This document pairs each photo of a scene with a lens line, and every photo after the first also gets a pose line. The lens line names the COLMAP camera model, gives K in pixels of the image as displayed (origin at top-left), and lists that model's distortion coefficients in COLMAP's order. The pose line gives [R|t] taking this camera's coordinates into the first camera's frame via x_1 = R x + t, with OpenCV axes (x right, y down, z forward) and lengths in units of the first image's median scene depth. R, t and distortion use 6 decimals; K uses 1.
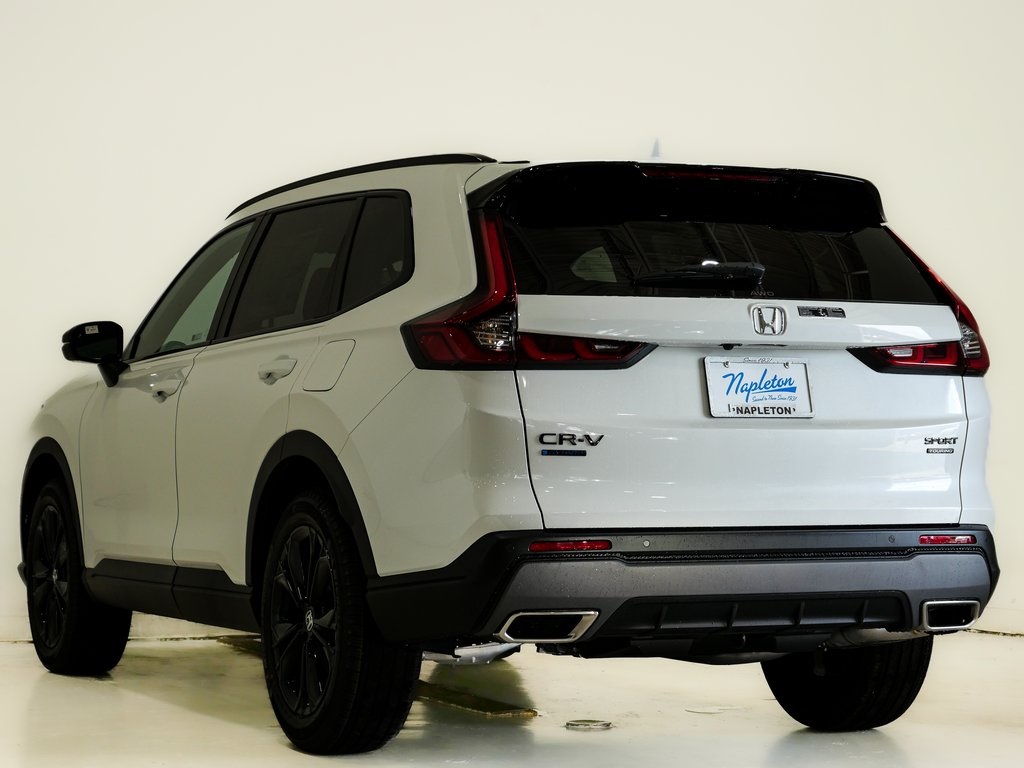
lens RADIAL K [[2606.5, 0, 512.0], [0, 2606.5, 384.0], [0, 0, 1]] dist [0.060470, 0.316416]
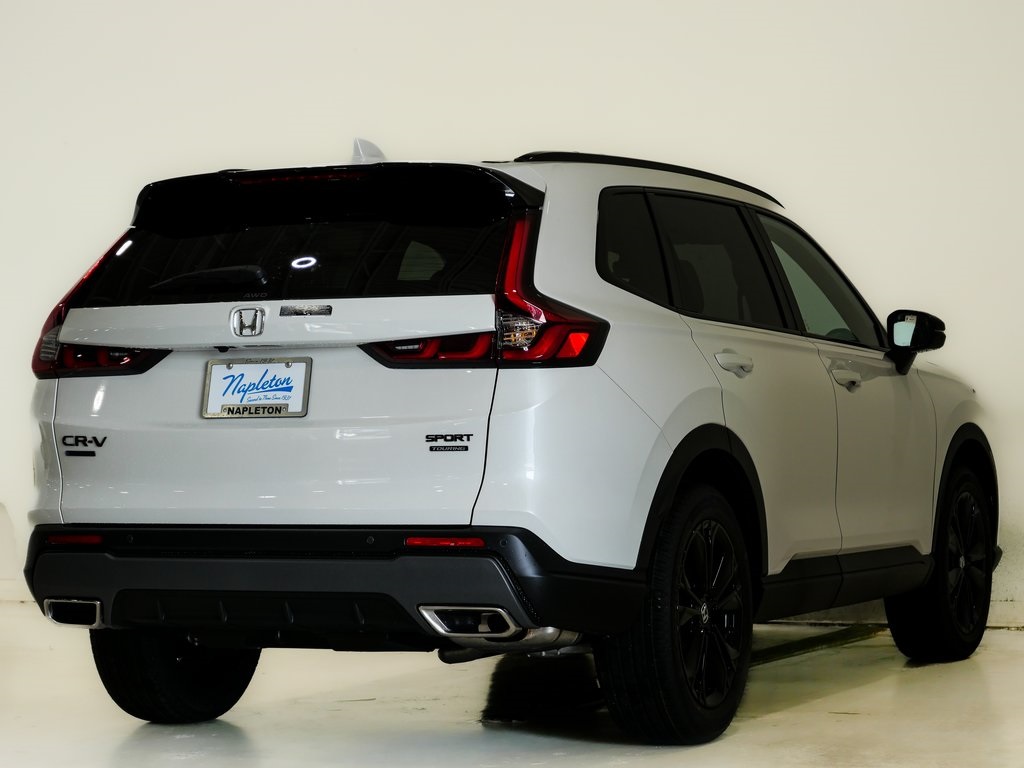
lens RADIAL K [[2606.5, 0, 512.0], [0, 2606.5, 384.0], [0, 0, 1]] dist [0.060470, 0.316416]
pose [[0.660394, -0.021528, -0.750611, 0.926208], [0.029477, 0.999562, -0.002734, 0.005555], [0.750341, -0.020320, 0.660739, 0.402902]]
